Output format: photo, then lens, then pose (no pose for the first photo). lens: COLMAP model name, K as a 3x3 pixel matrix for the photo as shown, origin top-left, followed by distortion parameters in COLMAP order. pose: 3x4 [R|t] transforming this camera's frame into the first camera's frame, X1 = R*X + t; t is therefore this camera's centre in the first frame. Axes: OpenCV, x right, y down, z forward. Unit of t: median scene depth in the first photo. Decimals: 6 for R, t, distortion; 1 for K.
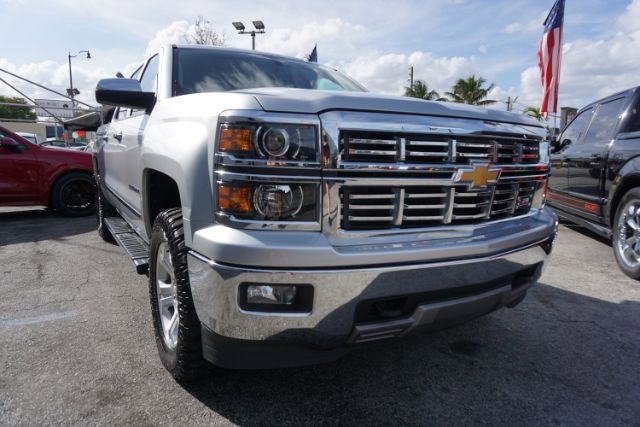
lens RADIAL K [[438.7, 0, 320.0], [0, 438.7, 213.5], [0, 0, 1]] dist [-0.003874, -0.000643]
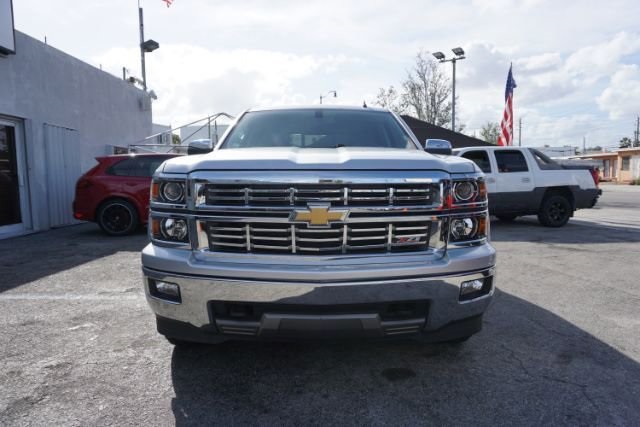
lens RADIAL K [[458.5, 0, 341.5], [0, 458.5, 203.6], [0, 0, 1]] dist [-0.016319, 0.001733]
pose [[0.842345, 0.021583, -0.538506, 0.806811], [-0.057160, 0.997140, -0.049446, -0.044560], [0.535898, 0.072432, 0.841170, -0.036831]]
